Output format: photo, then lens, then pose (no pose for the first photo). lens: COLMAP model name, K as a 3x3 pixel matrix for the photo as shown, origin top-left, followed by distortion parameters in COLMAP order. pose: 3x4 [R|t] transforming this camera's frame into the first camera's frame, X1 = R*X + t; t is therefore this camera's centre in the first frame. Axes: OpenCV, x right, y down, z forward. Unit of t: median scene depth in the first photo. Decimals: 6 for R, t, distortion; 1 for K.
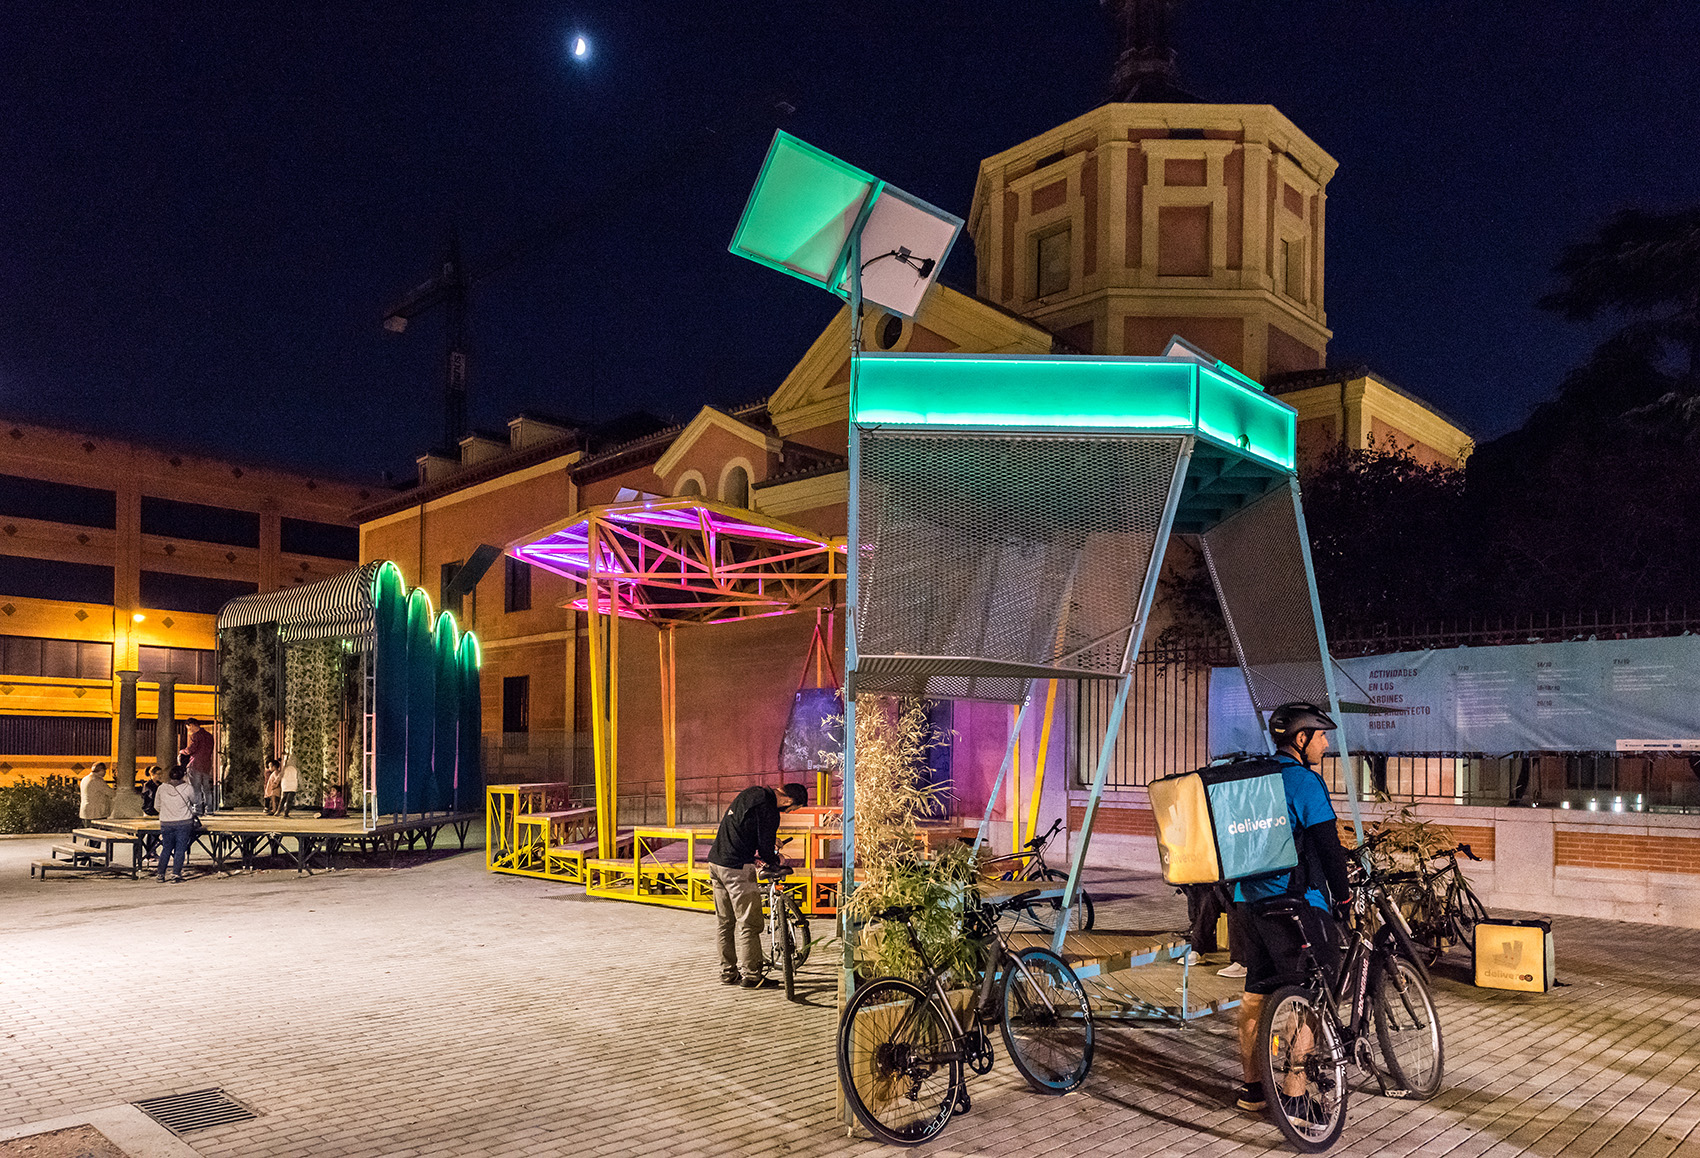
lens RADIAL K [[1159.1, 0, 897.1], [0, 1159.1, 728.8], [0, 0, 1]] dist [-0.003336, 0.001587]
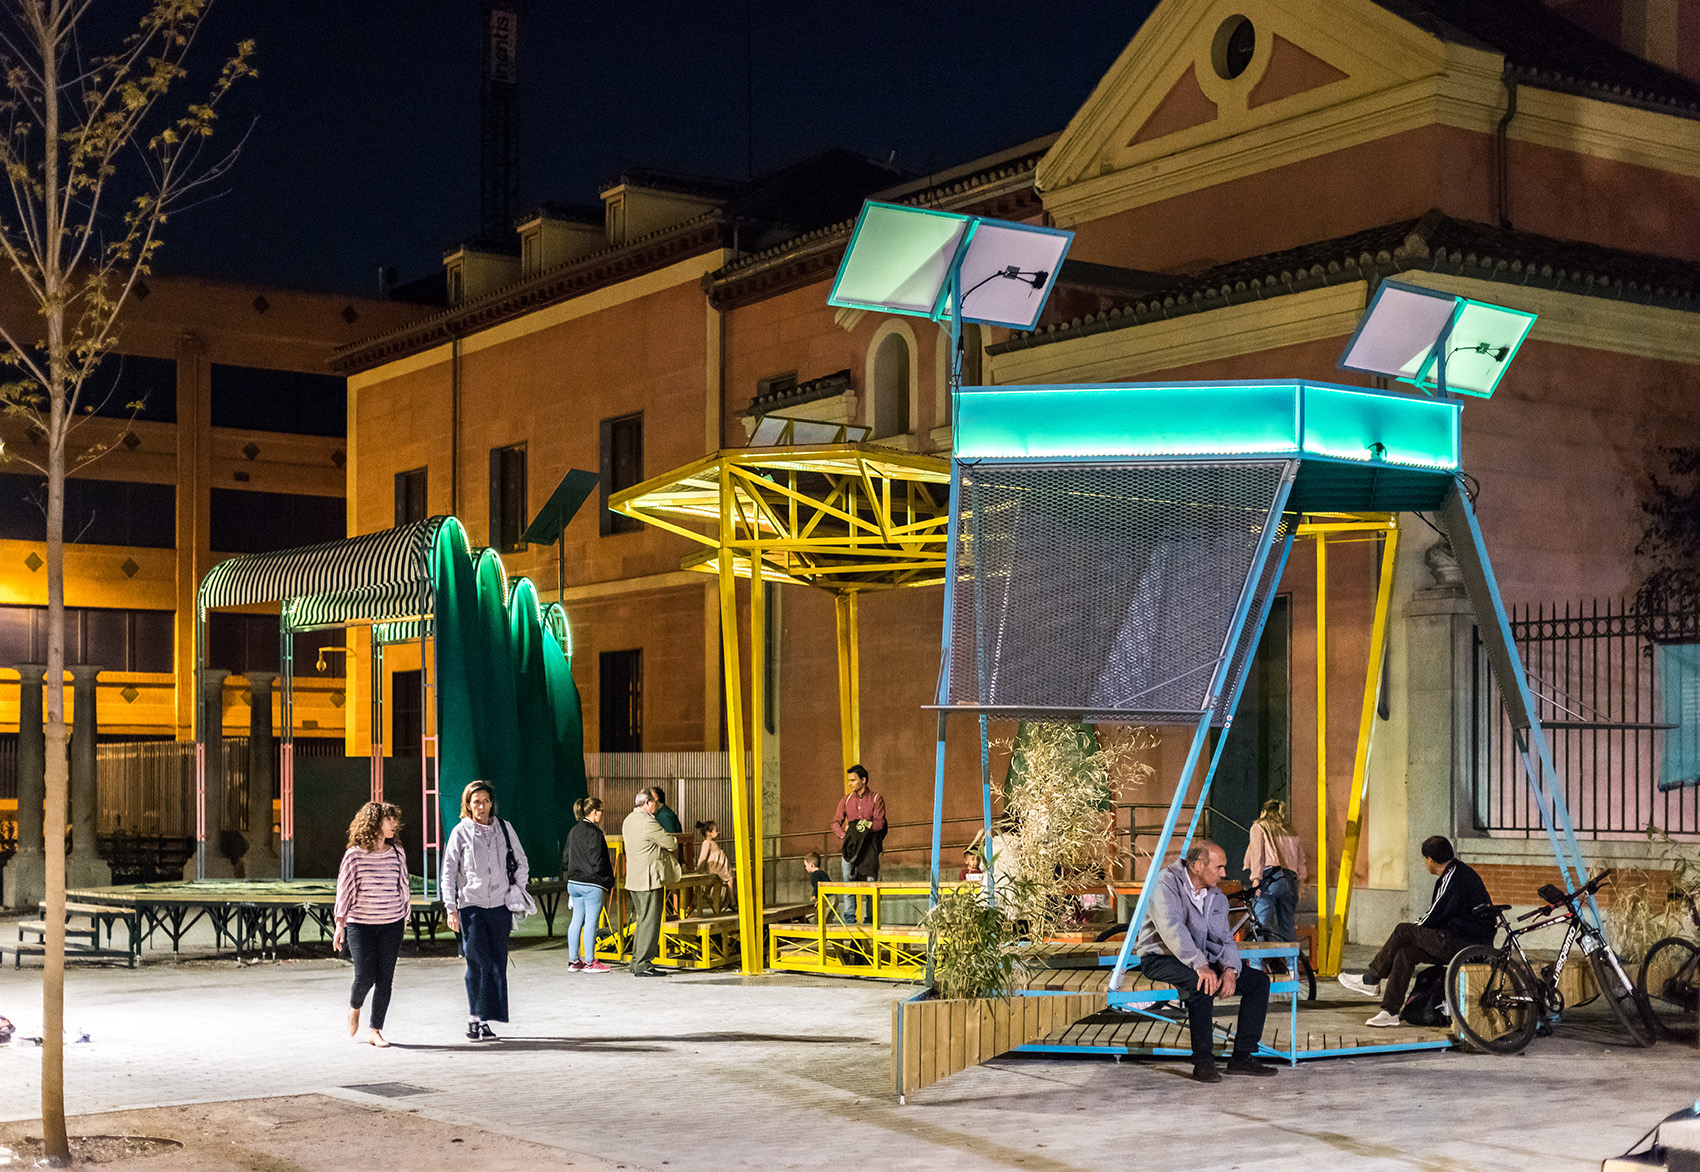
lens RADIAL K [[2642.2, 0, 850.0], [0, 2642.2, 586.0], [0, 0, 1]] dist [-0.117456, -0.047204]
pose [[0.973767, -0.028408, -0.225766, 0.145279], [0.016606, 0.998403, -0.054002, -0.012600], [0.226939, 0.048837, 0.972684, -0.463230]]
